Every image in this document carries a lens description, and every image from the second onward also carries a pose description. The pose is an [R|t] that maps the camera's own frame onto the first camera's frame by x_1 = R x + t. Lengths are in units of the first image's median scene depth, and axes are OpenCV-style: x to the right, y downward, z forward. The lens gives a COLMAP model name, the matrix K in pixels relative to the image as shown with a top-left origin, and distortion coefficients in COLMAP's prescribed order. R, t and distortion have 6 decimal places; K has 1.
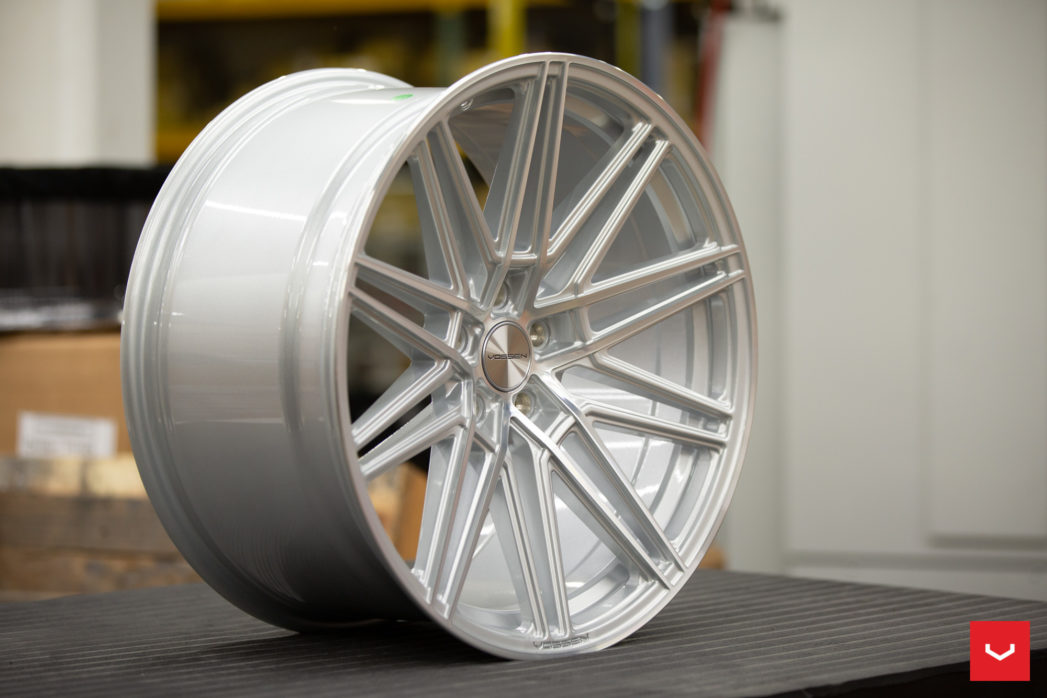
lens RADIAL K [[2849.8, 0, 523.5], [0, 2849.8, 349.0], [0, 0, 1]] dist [0.112685, 0.848007]
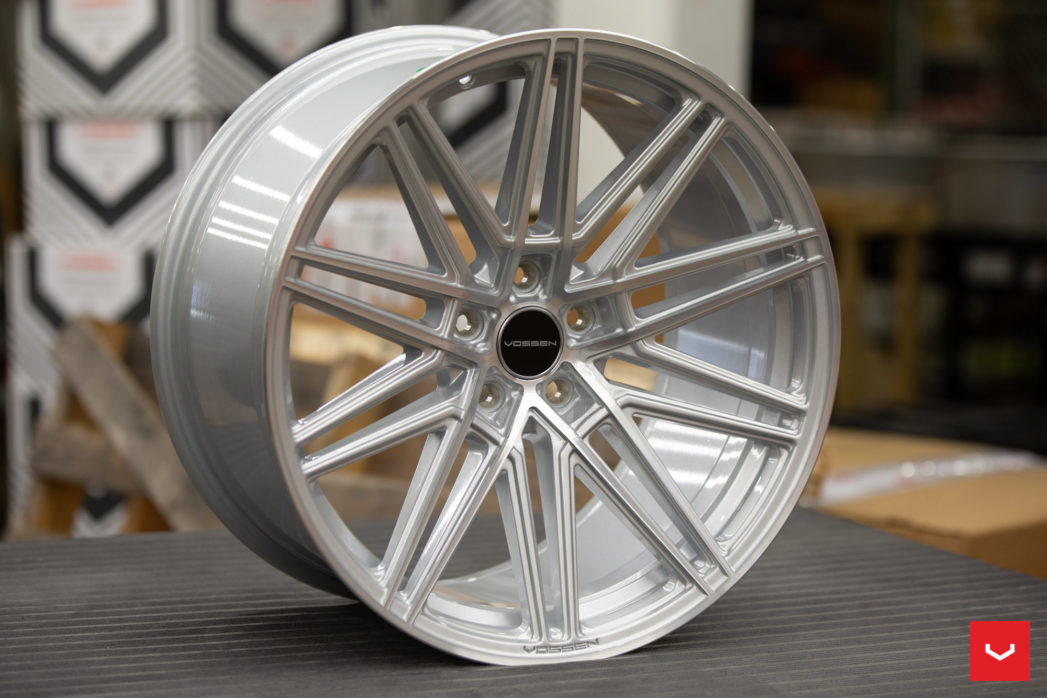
lens RADIAL K [[2772.5, 0, 523.5], [0, 2772.5, 349.0], [0, 0, 1]] dist [-0.118961, -0.445045]
pose [[0.940085, 0.060293, -0.335566, 0.298944], [-0.033042, 0.995718, 0.086338, -0.074344], [0.339334, -0.070077, 0.938052, 0.129820]]
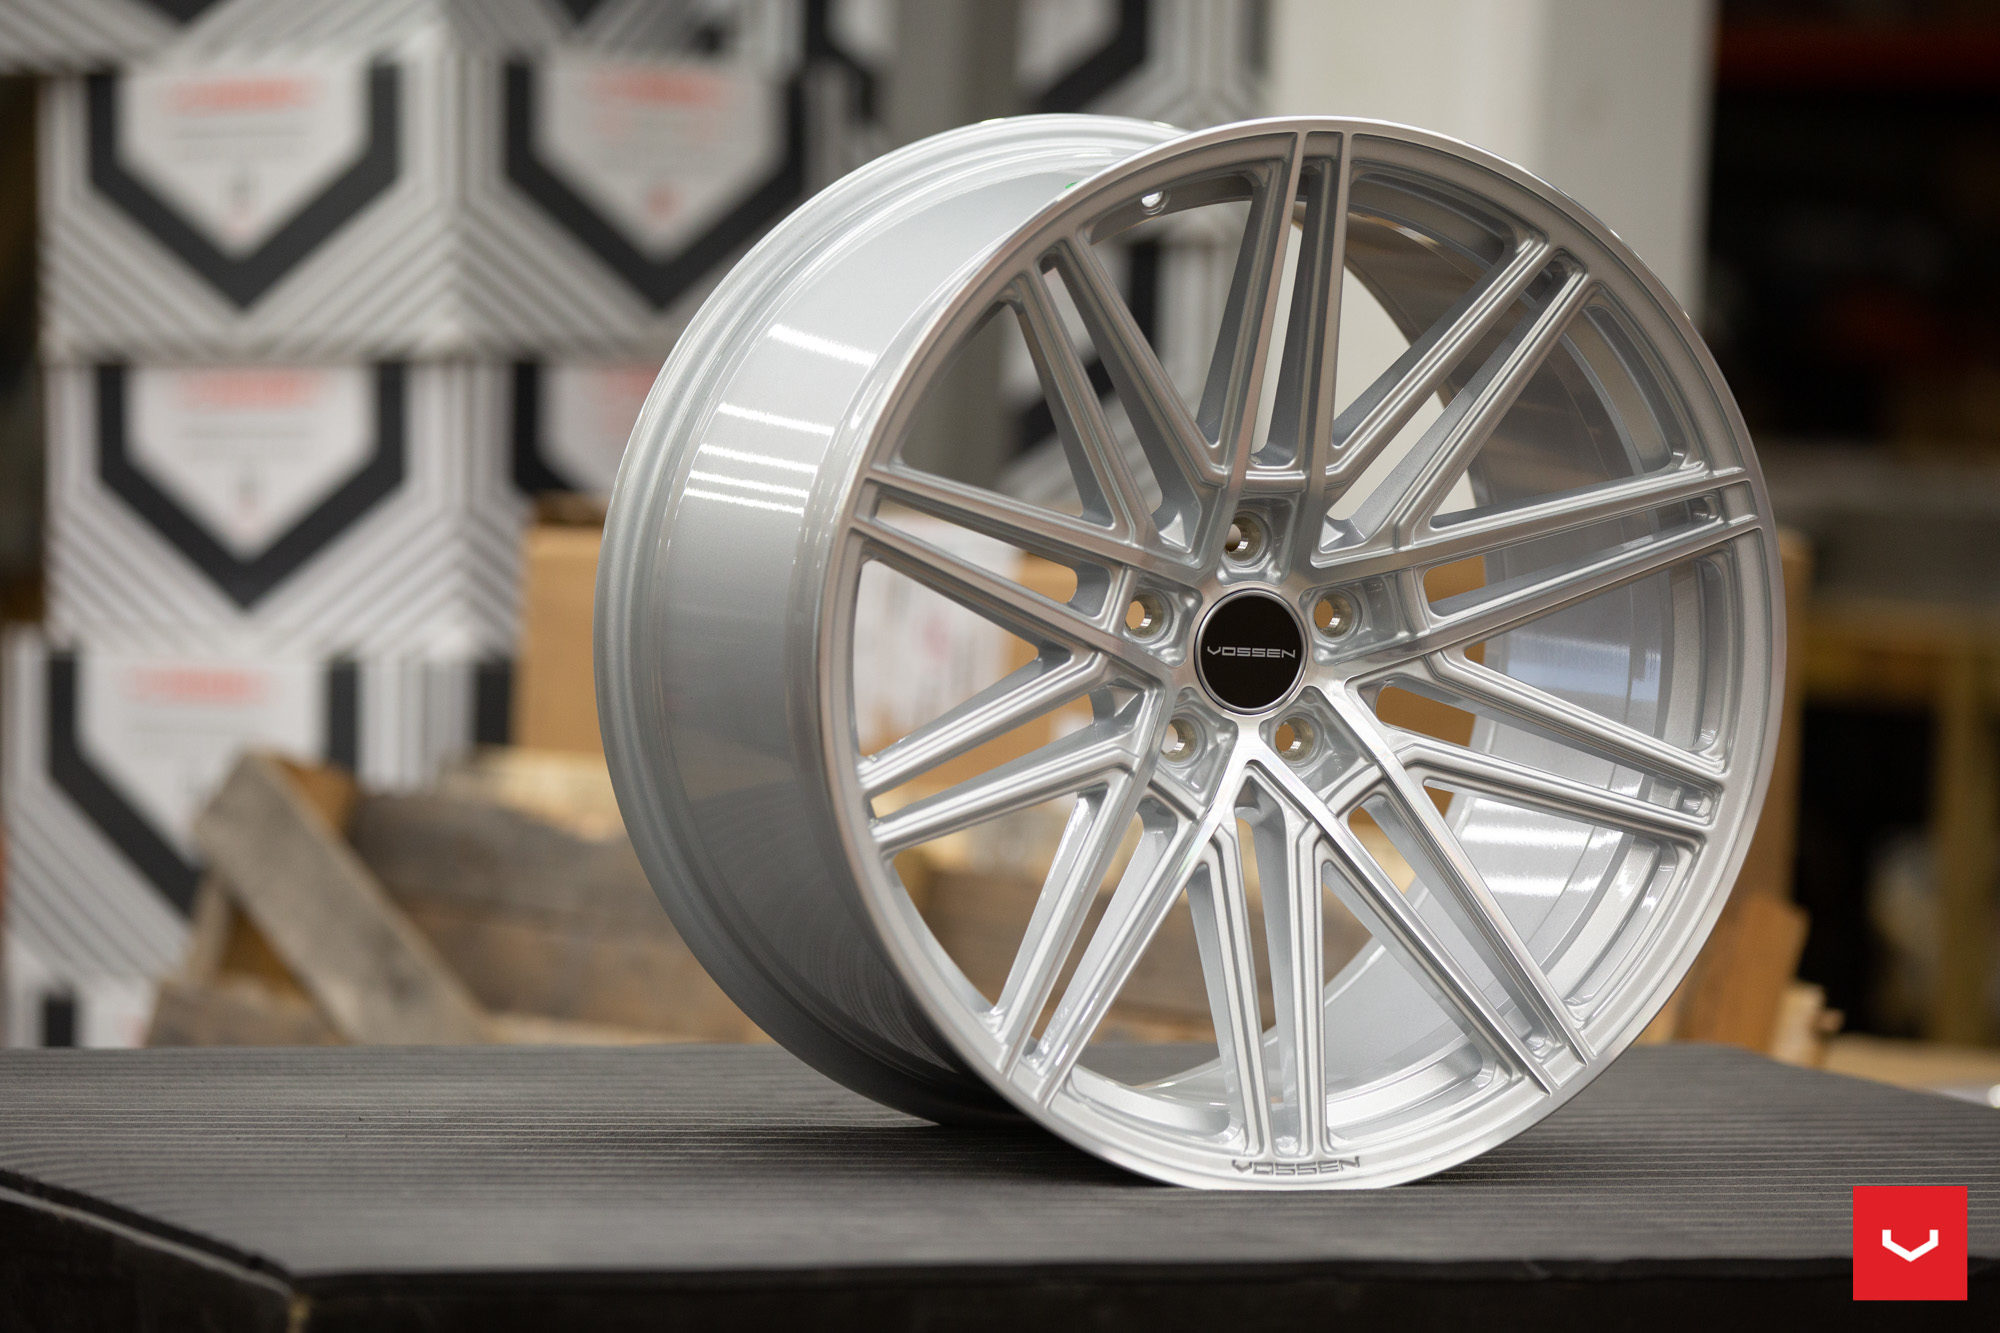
lens RADIAL K [[8099.9, 0, 1000.0], [0, 8099.9, 666.5], [0, 0, 1]] dist [0.368299, 1.197753]
pose [[0.934034, 0.055500, -0.352847, 0.503124], [-0.050326, 0.998449, 0.023829, -0.029540], [0.353622, -0.004500, 0.935378, -0.498129]]
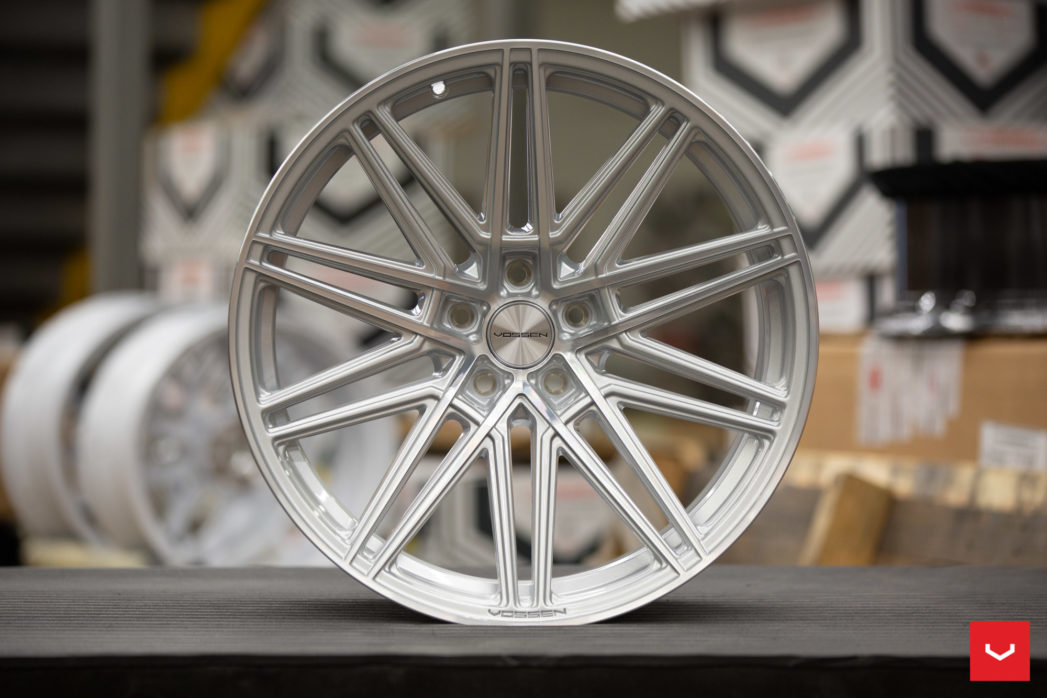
lens RADIAL K [[3511.8, 0, 523.5], [0, 3511.8, 349.0], [0, 0, 1]] dist [0.101729, 0.327714]
pose [[0.733699, 0.018736, -0.679216, 0.847298], [-0.028862, 0.999577, -0.003604, 0.012074], [0.678861, 0.022248, 0.733929, 0.068052]]
